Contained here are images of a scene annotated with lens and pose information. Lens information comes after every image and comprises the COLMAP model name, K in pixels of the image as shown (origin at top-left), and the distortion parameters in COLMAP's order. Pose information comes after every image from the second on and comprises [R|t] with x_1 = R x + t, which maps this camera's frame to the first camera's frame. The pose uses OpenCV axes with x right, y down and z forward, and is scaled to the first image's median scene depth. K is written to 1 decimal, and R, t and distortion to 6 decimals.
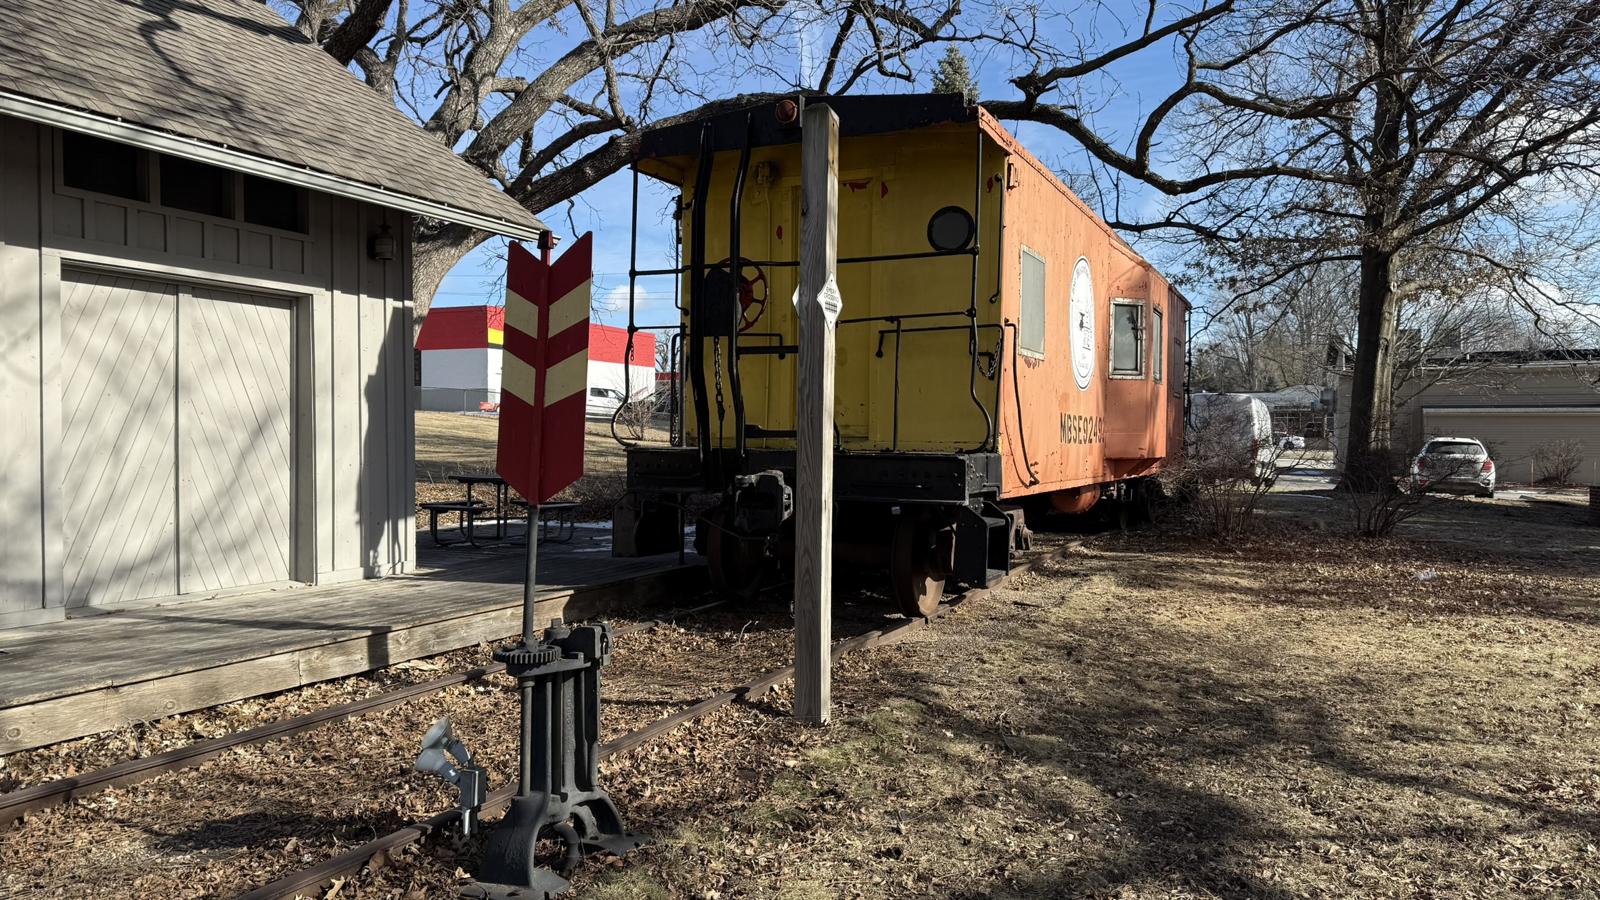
lens RADIAL K [[1089.3, 0, 794.1], [0, 1089.3, 440.7], [0, 0, 1]] dist [0.163574, -0.294313]
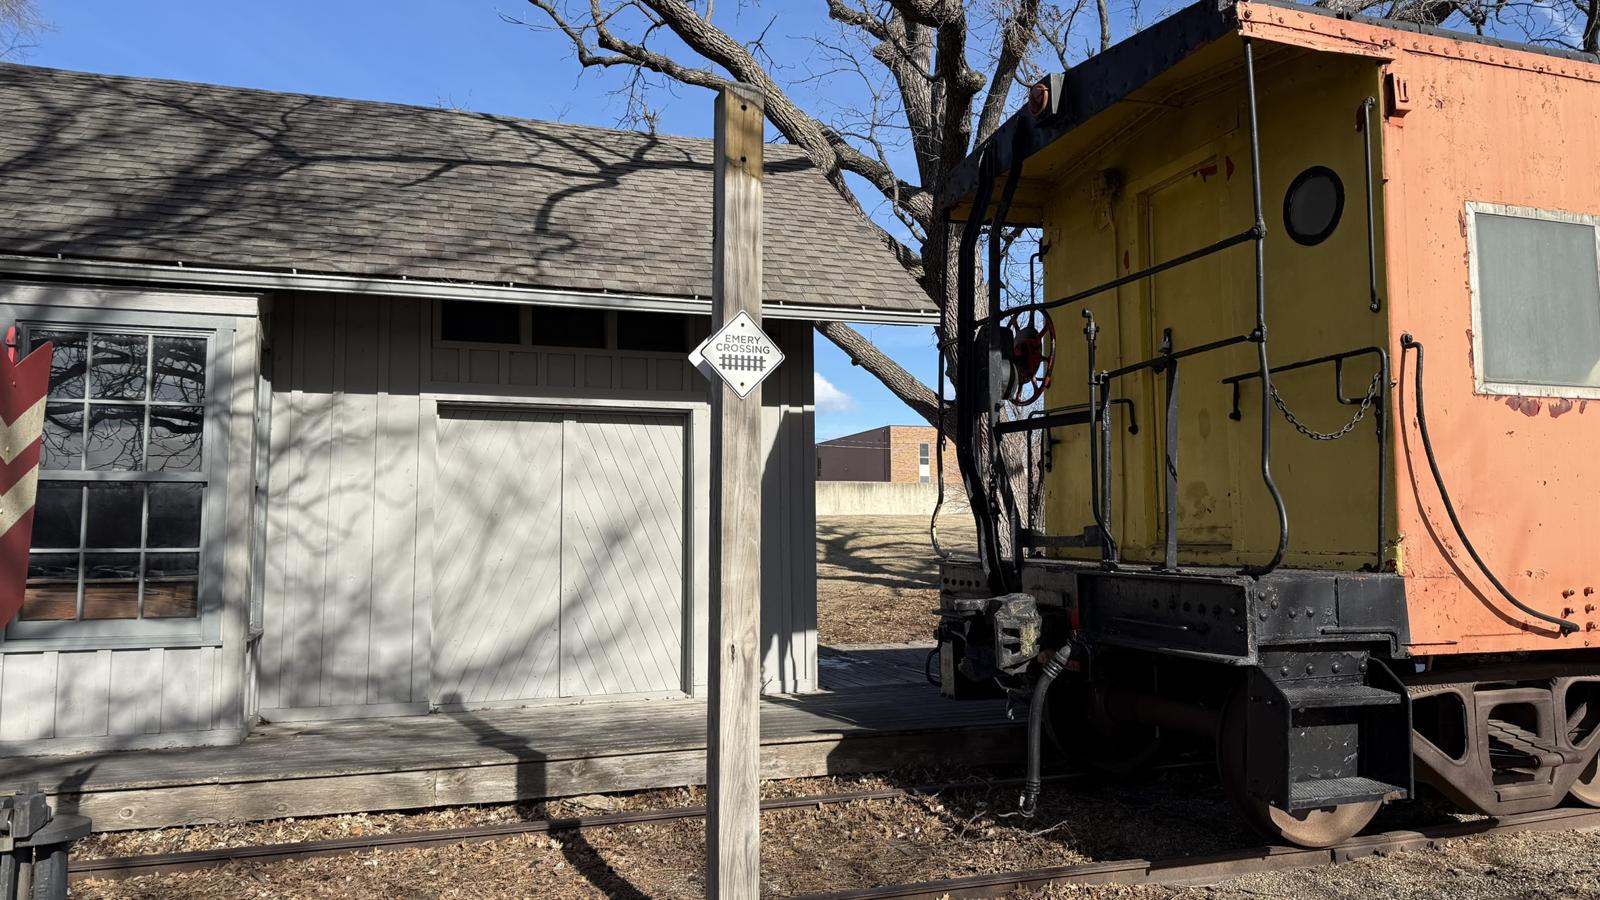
lens RADIAL K [[1106.9, 0, 811.0], [0, 1106.9, 435.3], [0, 0, 1]] dist [0.181140, -0.312689]
pose [[0.703536, -0.077101, -0.706464, 0.390646], [0.009437, 0.995023, -0.099195, -0.004041], [0.710597, 0.063121, 0.700763, 0.373859]]
